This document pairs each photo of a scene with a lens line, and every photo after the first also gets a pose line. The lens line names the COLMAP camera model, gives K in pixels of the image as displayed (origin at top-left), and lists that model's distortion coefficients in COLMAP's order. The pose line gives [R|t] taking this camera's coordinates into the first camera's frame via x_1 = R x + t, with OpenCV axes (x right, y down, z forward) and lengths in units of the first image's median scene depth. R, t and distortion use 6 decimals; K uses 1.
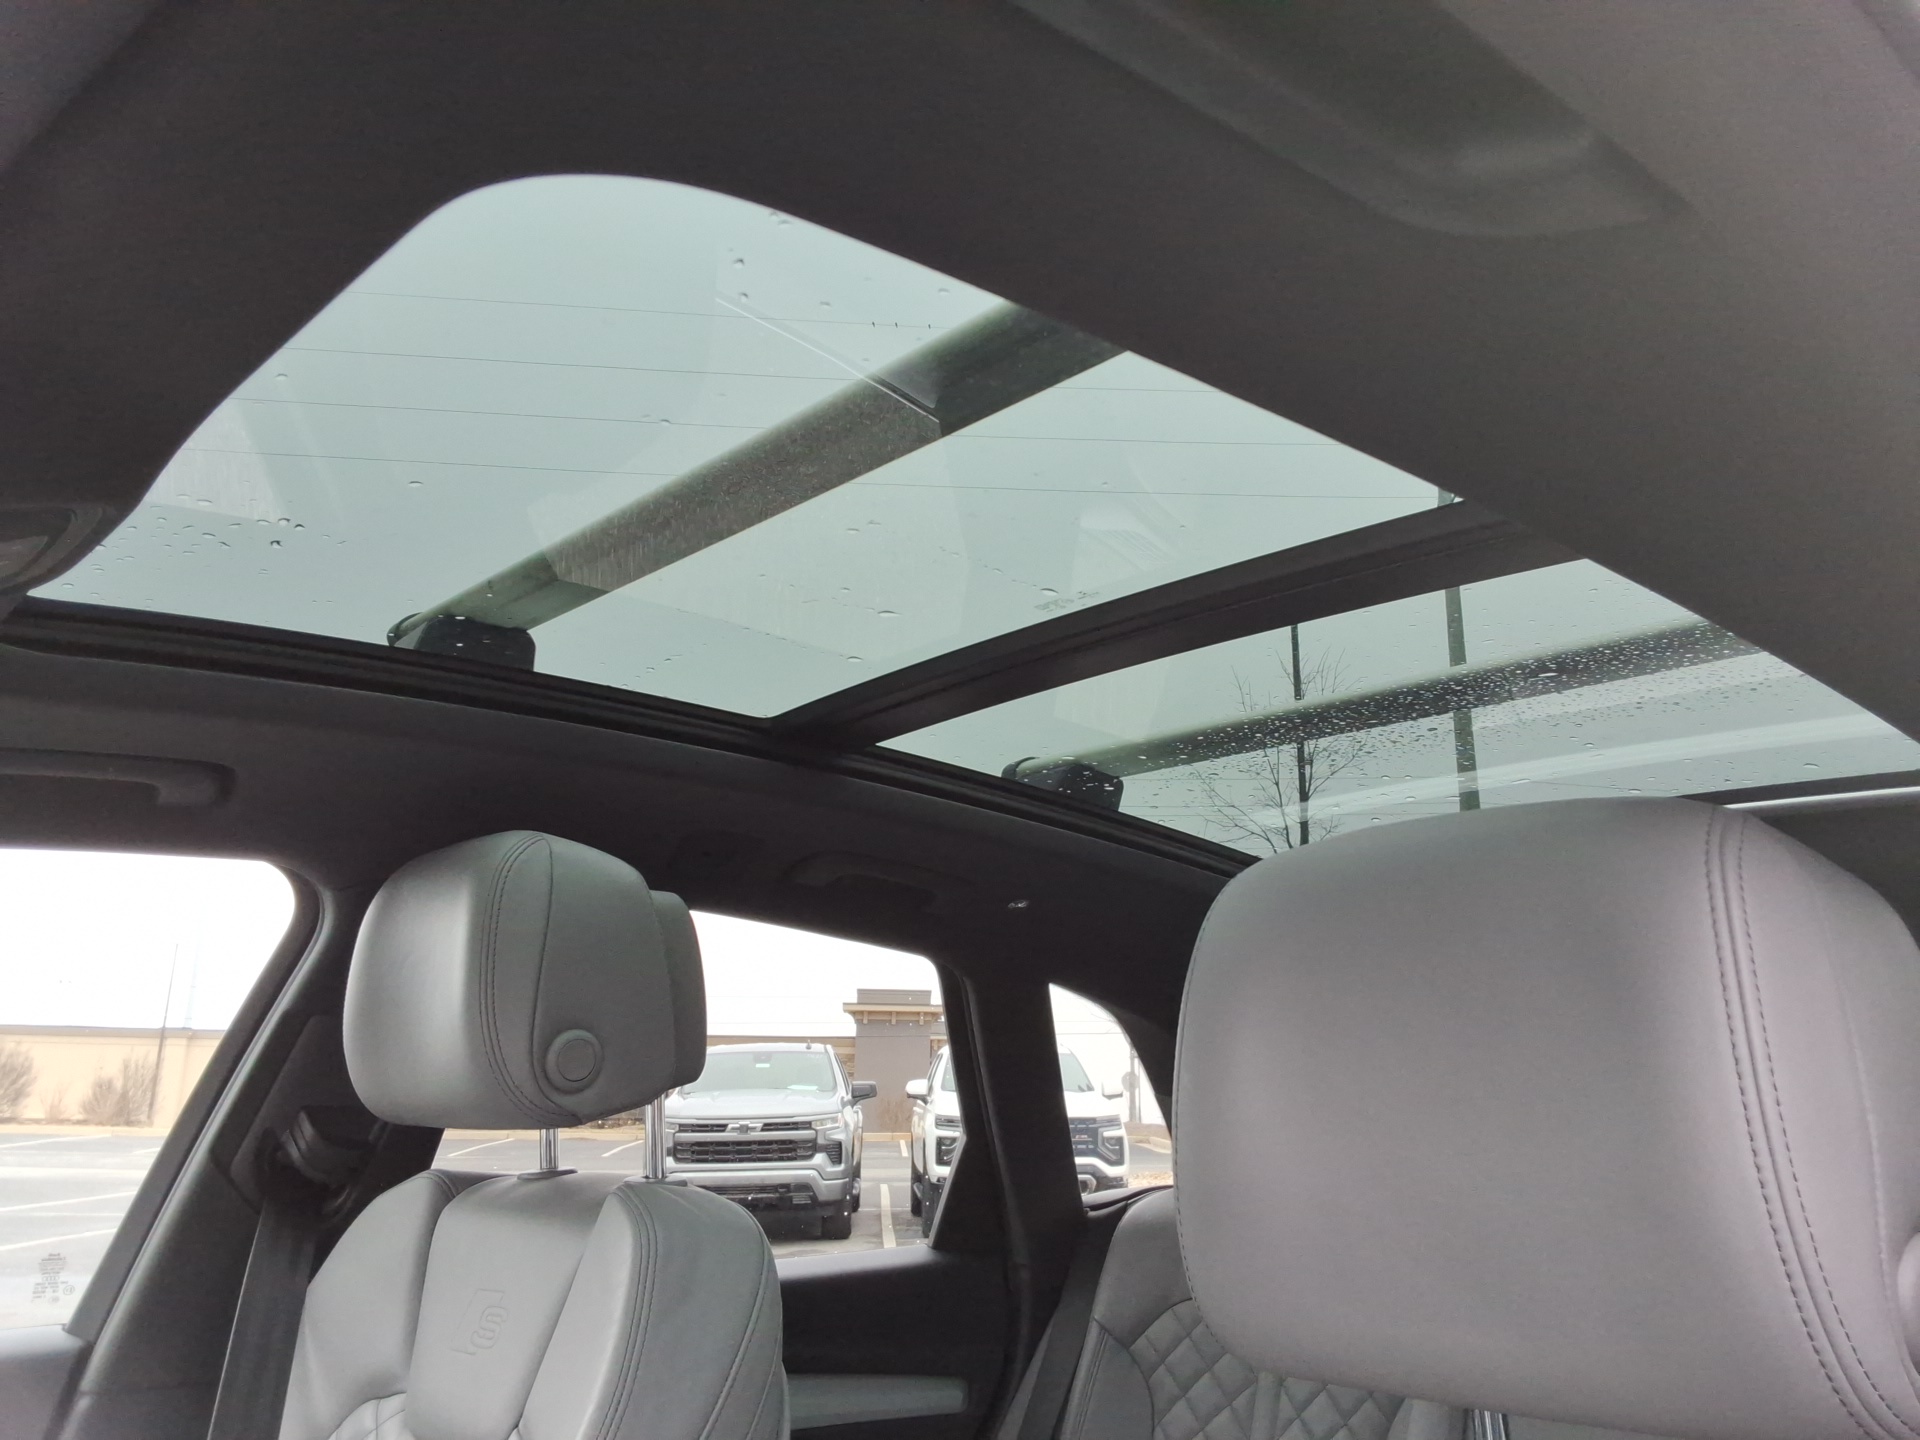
lens RADIAL K [[1531.0, 0, 979.9], [0, 1531.0, 704.1], [0, 0, 1]] dist [0.118048, -0.180865]
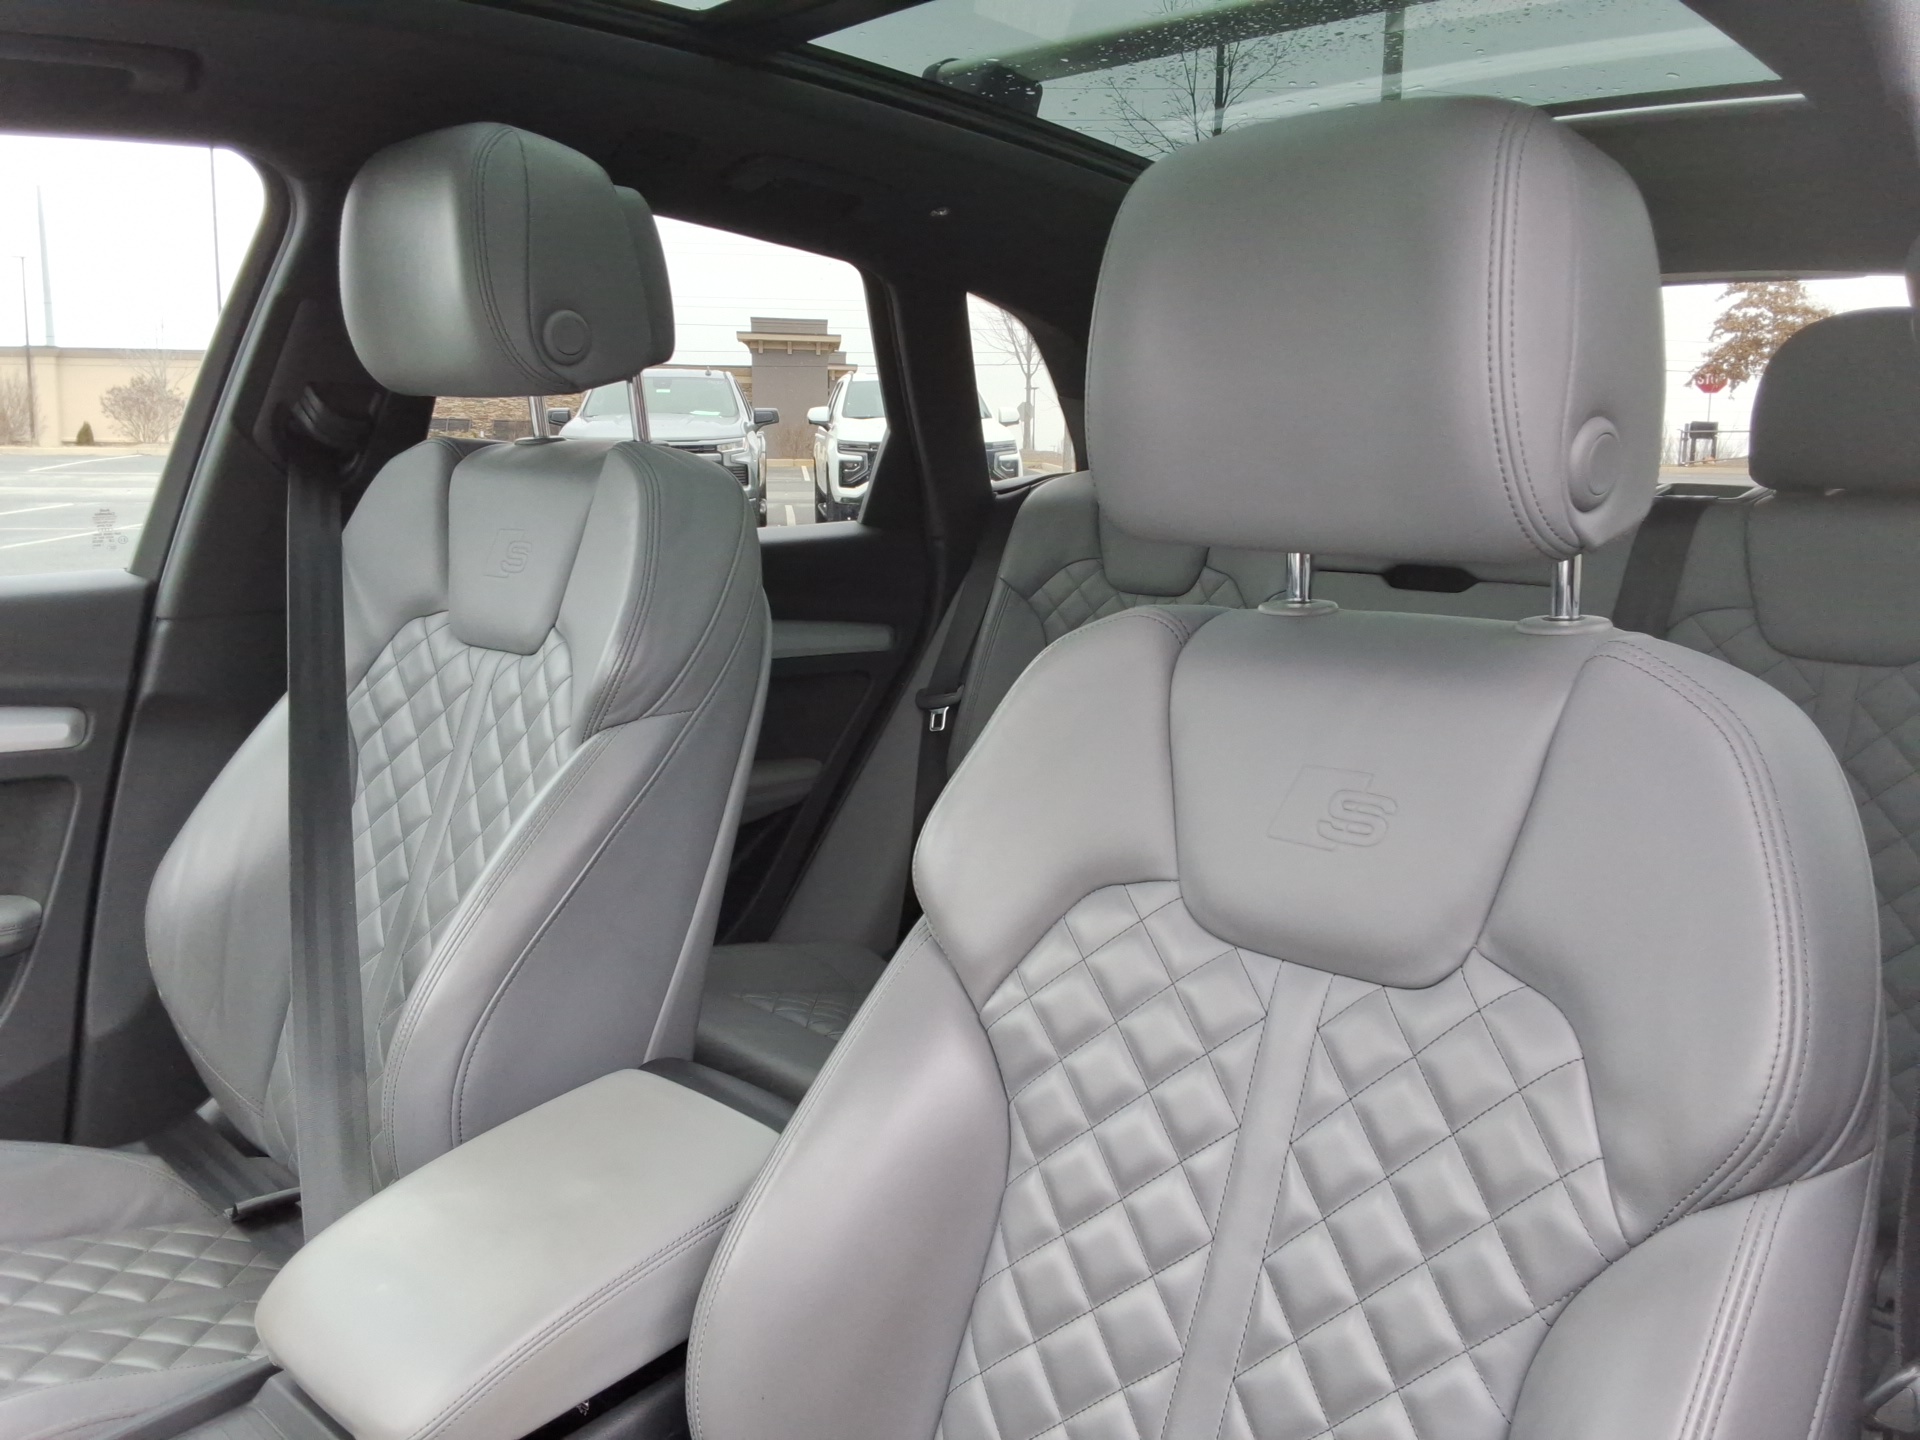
lens RADIAL K [[1531.0, 0, 971.7], [0, 1531.0, 708.2], [0, 0, 1]] dist [0.118048, -0.180865]
pose [[0.998178, -0.008578, 0.059718, -0.019921], [-0.017098, 0.909037, 0.416364, -0.002873], [-0.057858, -0.416627, 0.907235, -0.112816]]
